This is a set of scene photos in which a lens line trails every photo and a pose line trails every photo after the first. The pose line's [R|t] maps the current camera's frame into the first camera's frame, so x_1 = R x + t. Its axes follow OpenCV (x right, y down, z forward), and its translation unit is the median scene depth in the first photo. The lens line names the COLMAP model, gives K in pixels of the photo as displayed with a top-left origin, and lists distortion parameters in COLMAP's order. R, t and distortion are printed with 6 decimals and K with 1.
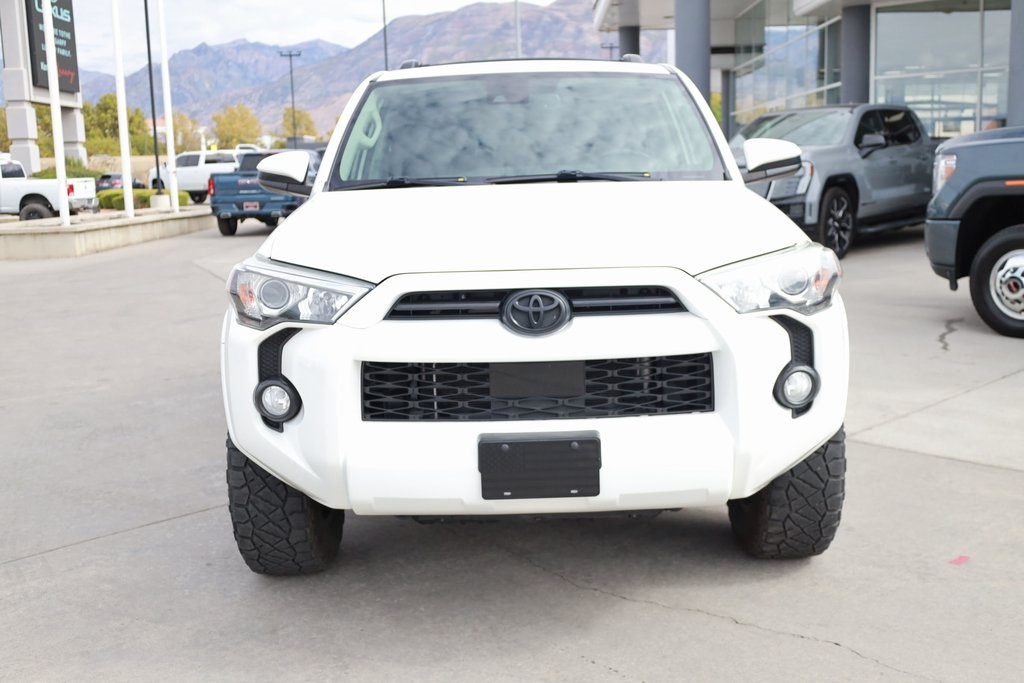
lens RADIAL K [[1182.4, 0, 512.0], [0, 1182.4, 341.5], [0, 0, 1]] dist [0.017217, 0.005015]
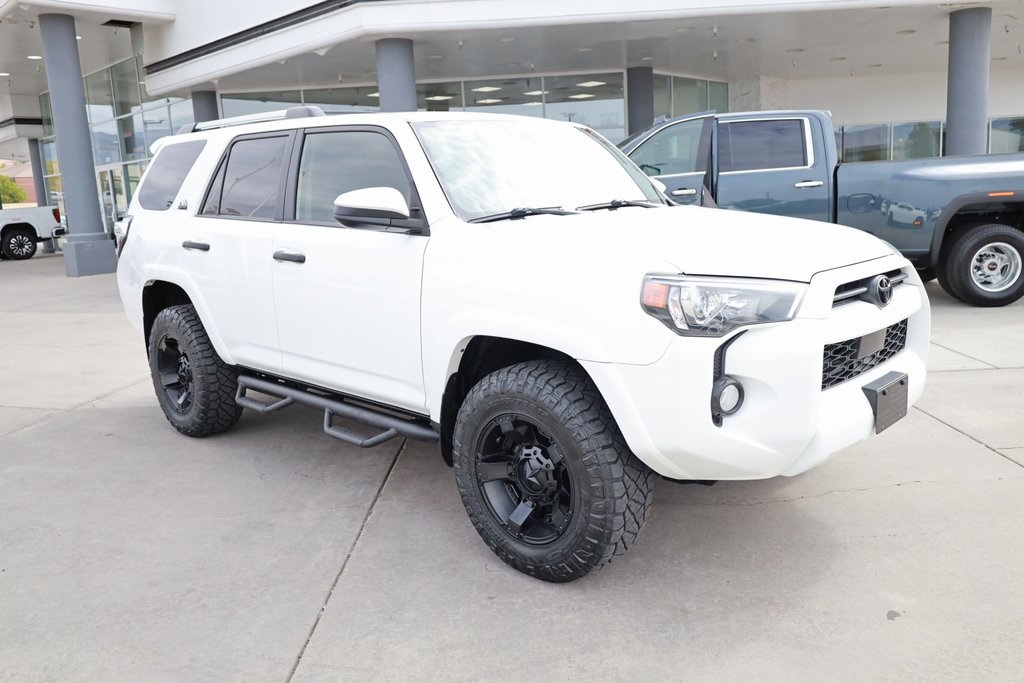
lens RADIAL K [[865.6, 0, 512.0], [0, 865.6, 341.5], [0, 0, 1]] dist [-0.014602, 0.002363]
pose [[0.658238, -0.133401, 0.740896, -0.816937], [0.139832, 0.988713, 0.053790, -0.066270], [-0.739709, 0.068195, 0.669462, 0.525695]]
